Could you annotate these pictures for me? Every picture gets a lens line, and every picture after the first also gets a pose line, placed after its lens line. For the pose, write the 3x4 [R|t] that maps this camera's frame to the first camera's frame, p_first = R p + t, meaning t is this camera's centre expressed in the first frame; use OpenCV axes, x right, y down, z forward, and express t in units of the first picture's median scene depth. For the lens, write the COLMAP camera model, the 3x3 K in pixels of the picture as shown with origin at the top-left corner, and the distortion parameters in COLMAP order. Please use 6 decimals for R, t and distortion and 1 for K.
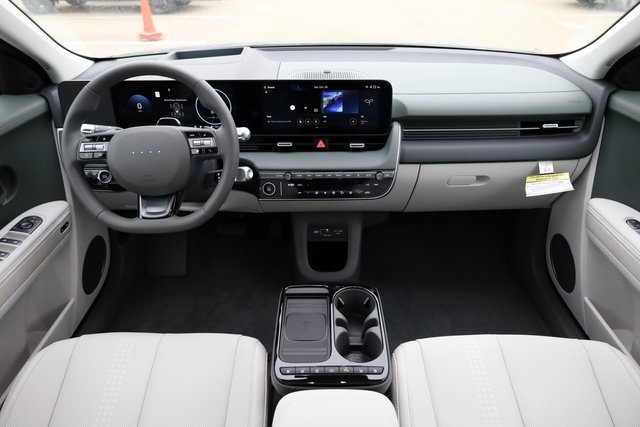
lens RADIAL K [[426.4, 0, 320.0], [0, 426.4, 213.5], [0, 0, 1]] dist [-0.002374, -0.001432]
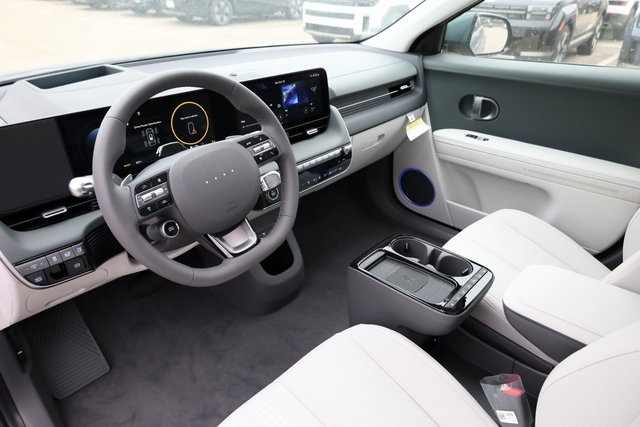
lens RADIAL K [[437.1, 0, 320.0], [0, 437.1, 213.5], [0, 0, 1]] dist [-0.002161, 0.002183]
pose [[0.666858, -0.341234, 0.662465, -0.727072], [0.385112, 0.918887, 0.085650, -0.060444], [-0.637957, 0.198007, 0.744180, 0.223421]]
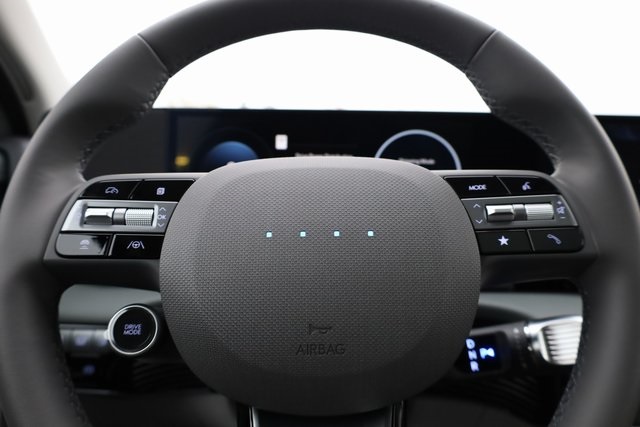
lens RADIAL K [[488.5, 0, 339.7], [0, 488.5, 214.6], [0, 0, 1]] dist [-0.004673, -0.002774]
pose [[0.999584, 0.028550, -0.004031, -0.331820], [-0.027797, 0.917046, -0.397811, -0.031707], [-0.007660, 0.397758, 0.917458, 0.609378]]
